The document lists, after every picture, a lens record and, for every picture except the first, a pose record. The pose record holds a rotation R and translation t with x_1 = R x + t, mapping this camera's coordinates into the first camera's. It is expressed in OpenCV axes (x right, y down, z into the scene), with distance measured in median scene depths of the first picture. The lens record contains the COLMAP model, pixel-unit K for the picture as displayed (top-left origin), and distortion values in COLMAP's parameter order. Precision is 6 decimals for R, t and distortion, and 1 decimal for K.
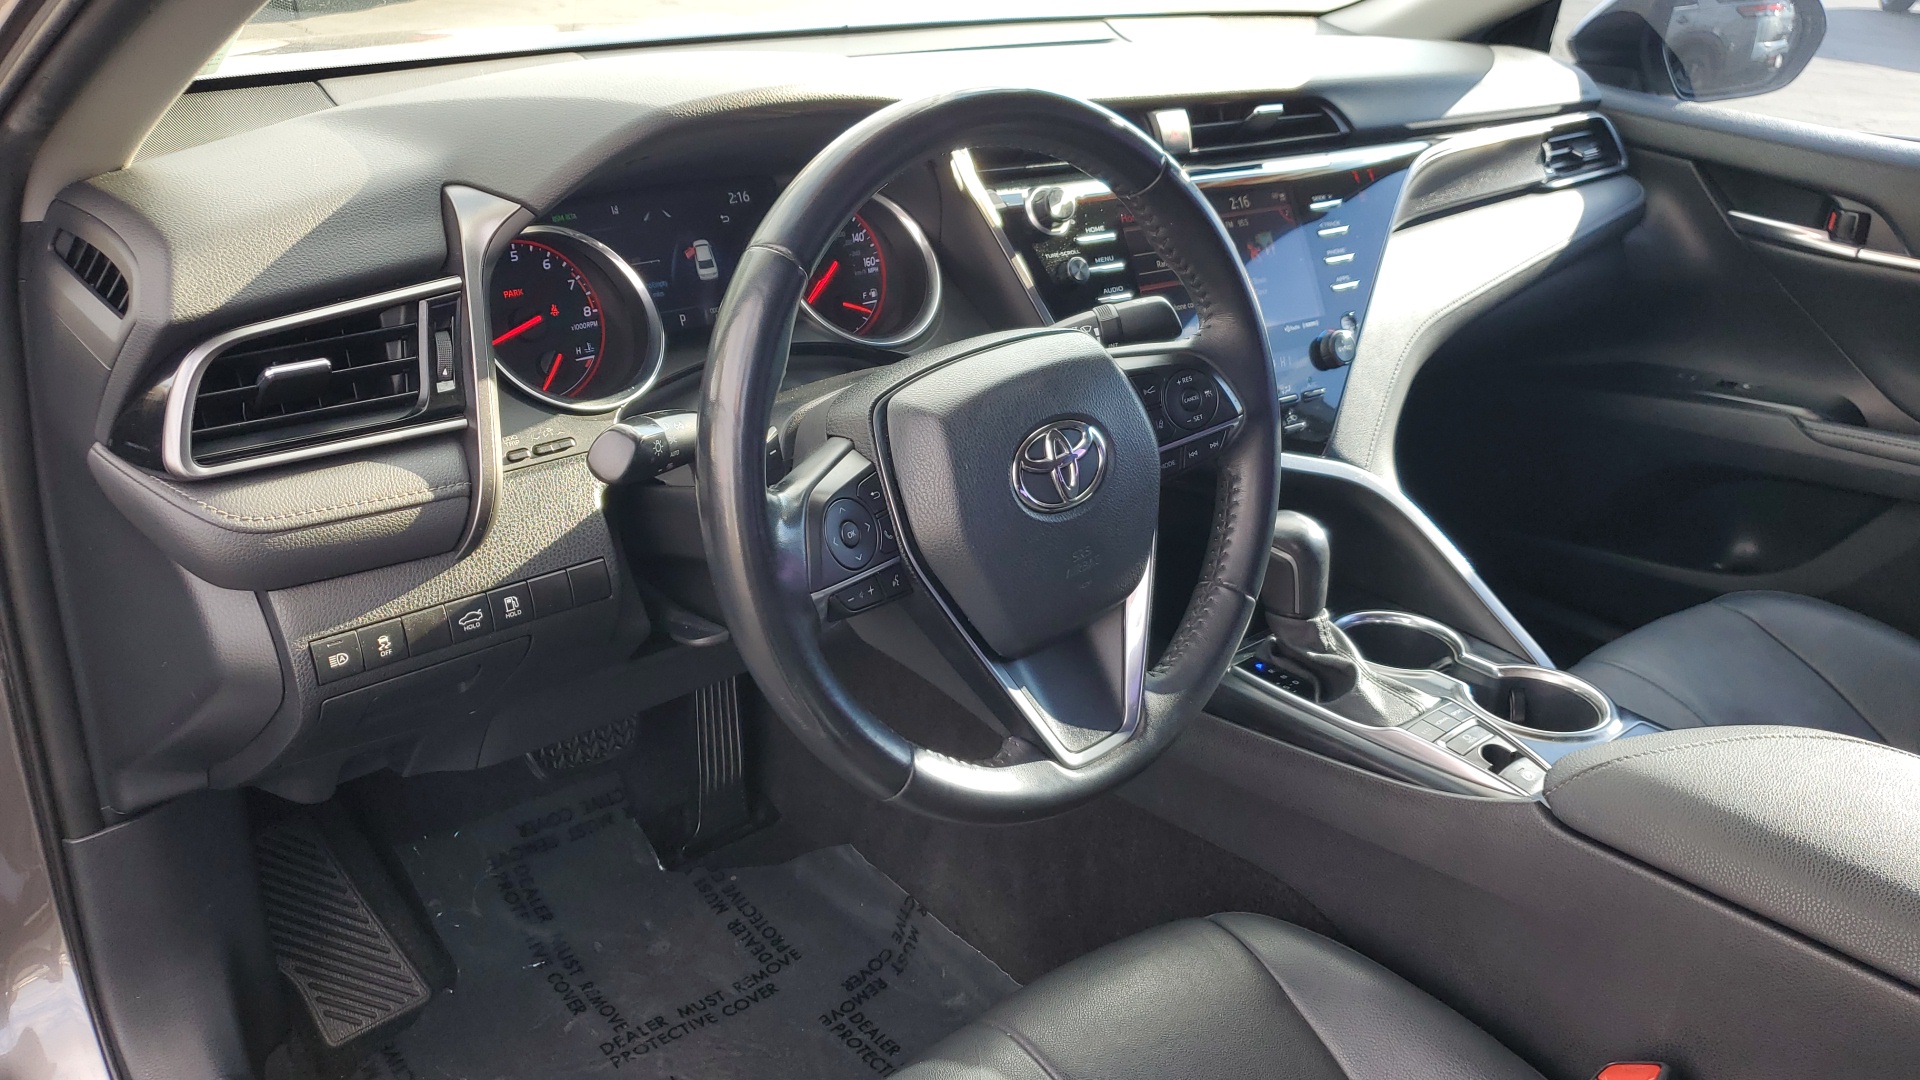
lens RADIAL K [[1473.6, 0, 969.7], [0, 1473.6, 546.9], [0, 0, 1]] dist [0.008488, 0.003762]
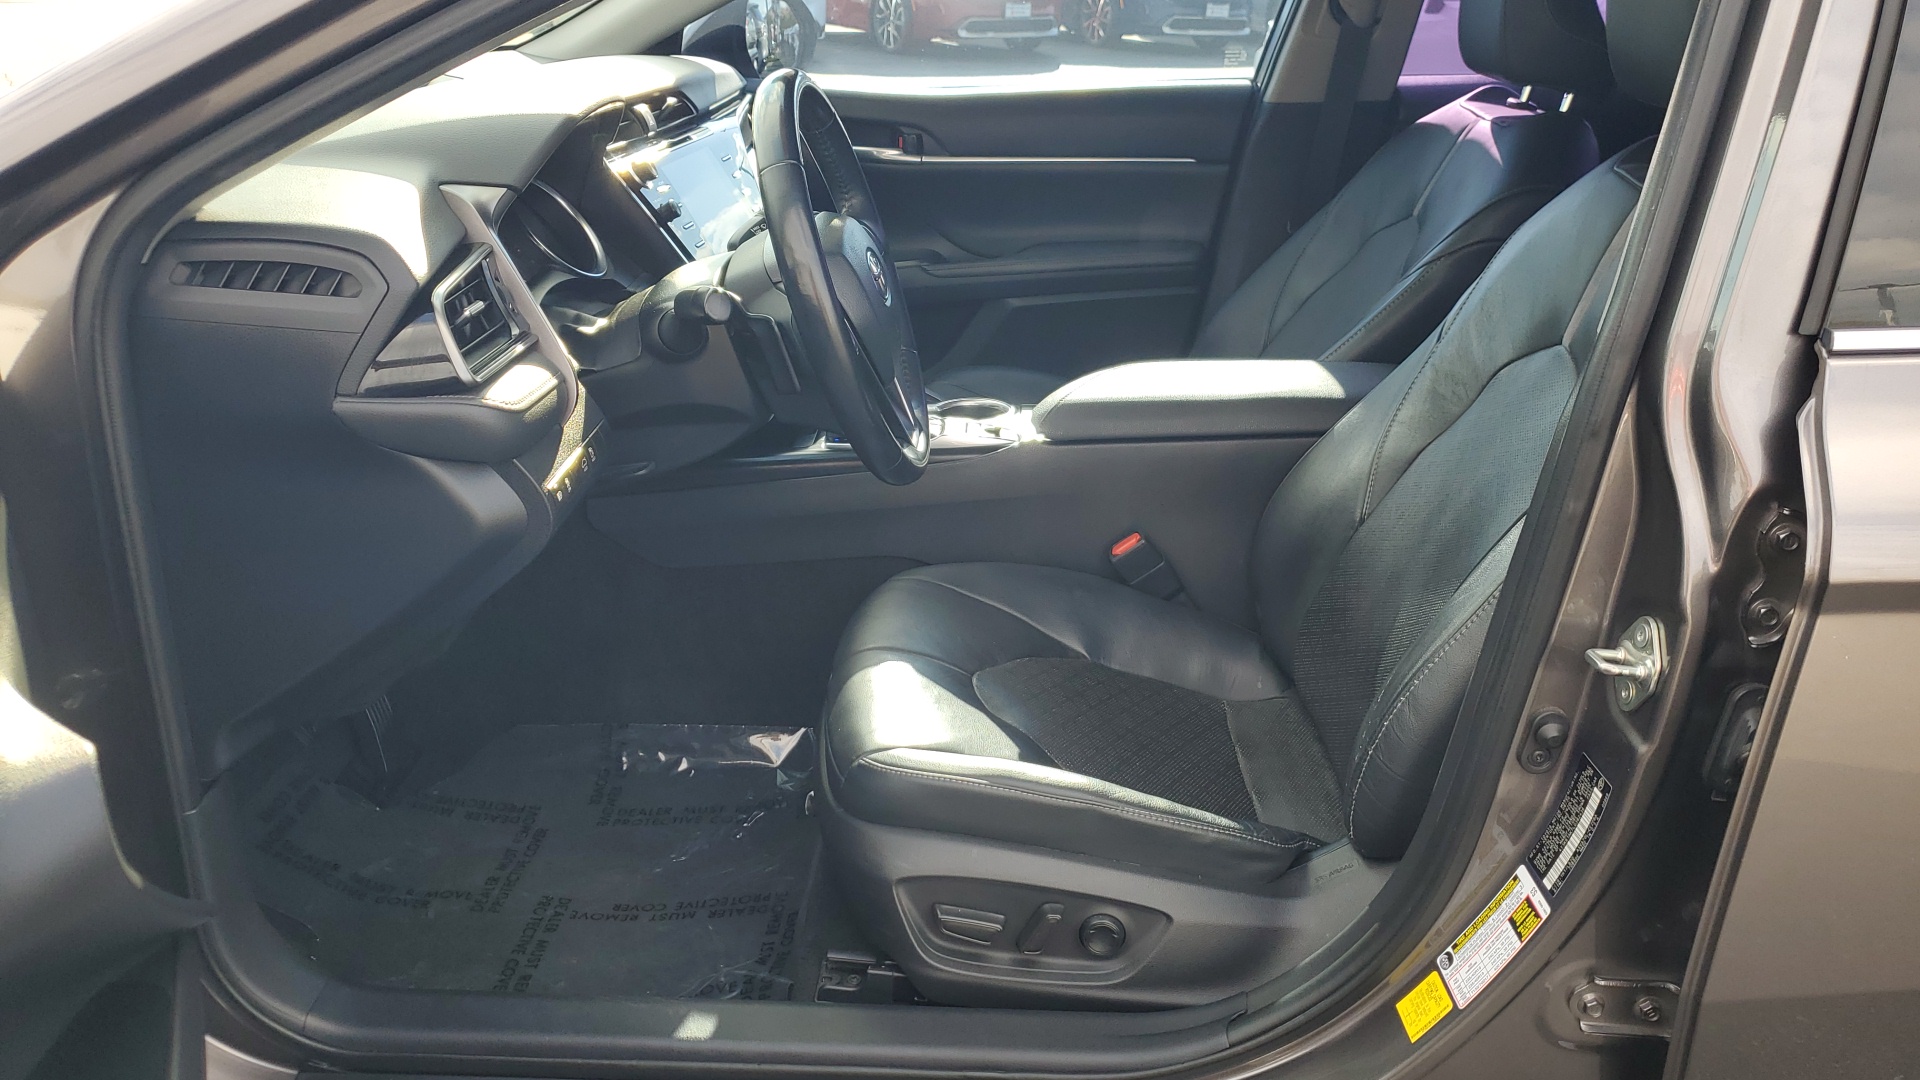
lens RADIAL K [[1473.6, 0, 969.7], [0, 1473.6, 546.9], [0, 0, 1]] dist [0.008488, 0.003762]
pose [[0.682727, -0.305763, 0.663621, -0.631293], [0.321045, 0.941396, 0.103459, 0.058032], [-0.656364, 0.142418, 0.740880, -0.195921]]
